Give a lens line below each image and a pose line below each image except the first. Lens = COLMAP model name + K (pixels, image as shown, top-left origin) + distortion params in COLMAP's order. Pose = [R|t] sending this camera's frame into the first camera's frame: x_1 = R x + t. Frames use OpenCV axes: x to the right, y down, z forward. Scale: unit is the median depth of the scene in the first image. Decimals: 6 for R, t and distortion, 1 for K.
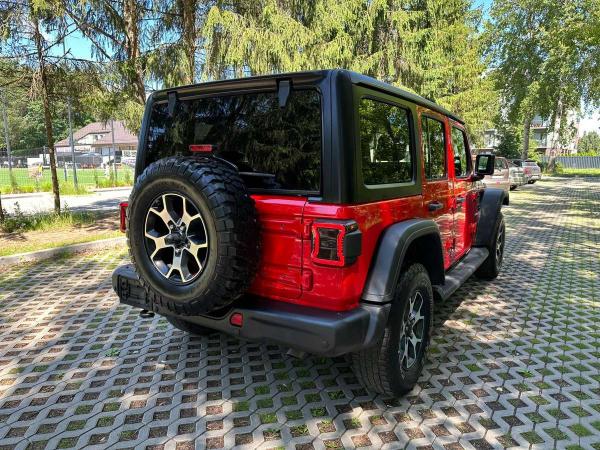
lens RADIAL K [[423.8, 0, 302.7], [0, 423.8, 230.6], [0, 0, 1]] dist [0.010511, -0.003981]
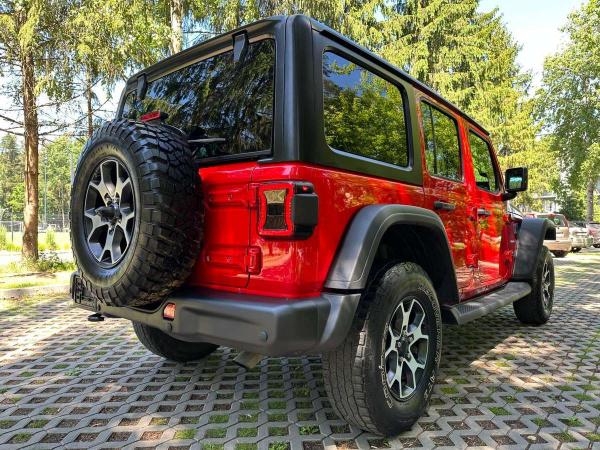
lens RADIAL K [[425.8, 0, 299.7], [0, 425.8, 232.9], [0, 0, 1]] dist [0.003769, -0.000056]
pose [[0.992062, 0.006480, -0.125583, 0.150665], [-0.025701, 0.988039, -0.152046, 0.142454], [0.123096, 0.154067, 0.980363, 0.165706]]
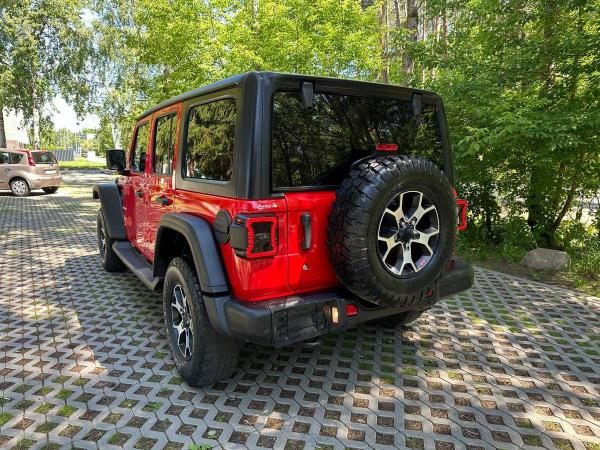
lens RADIAL K [[425.3, 0, 303.6], [0, 425.3, 223.9], [0, 0, 1]] dist [0.009234, -0.005581]
pose [[0.415481, -0.144902, 0.897986, -1.062813], [0.145484, 0.985107, 0.091648, -0.109640], [-0.897892, 0.092565, 0.430374, 0.615344]]
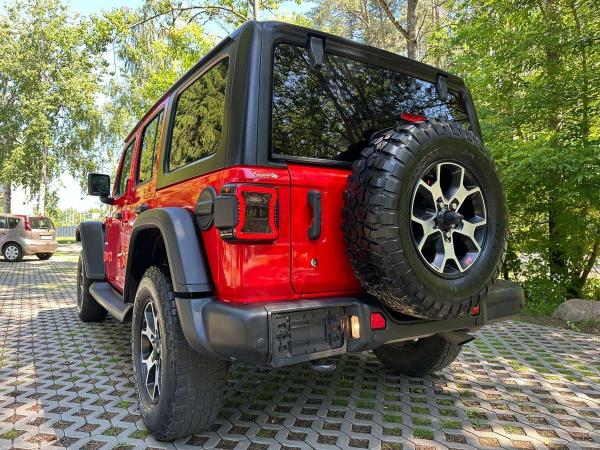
lens RADIAL K [[428.6, 0, 300.0], [0, 428.6, 225.0], [0, 0, 1]] dist [-0.002902, -0.002789]
pose [[0.424510, 0.016105, 0.905280, -0.906371], [0.146494, 0.985446, -0.086226, 0.046017], [-0.893494, 0.169222, 0.415972, 0.725109]]
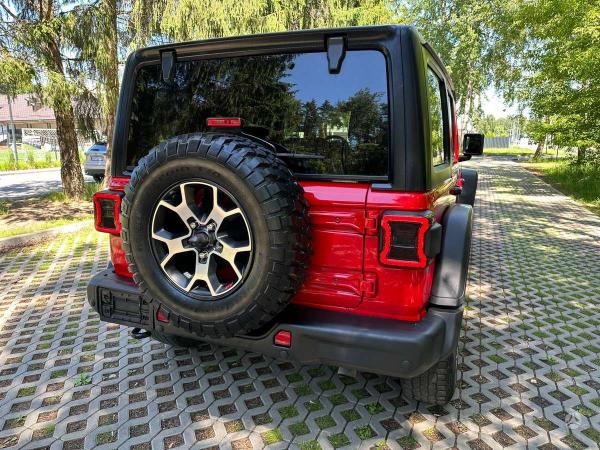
lens RADIAL K [[425.3, 0, 303.6], [0, 425.3, 223.9], [0, 0, 1]] dist [0.009234, -0.005581]
pose [[0.982847, -0.034163, 0.181230, -0.200981], [0.028699, 0.999054, 0.032686, -0.024279], [-0.182175, -0.026925, 0.982897, 0.163904]]
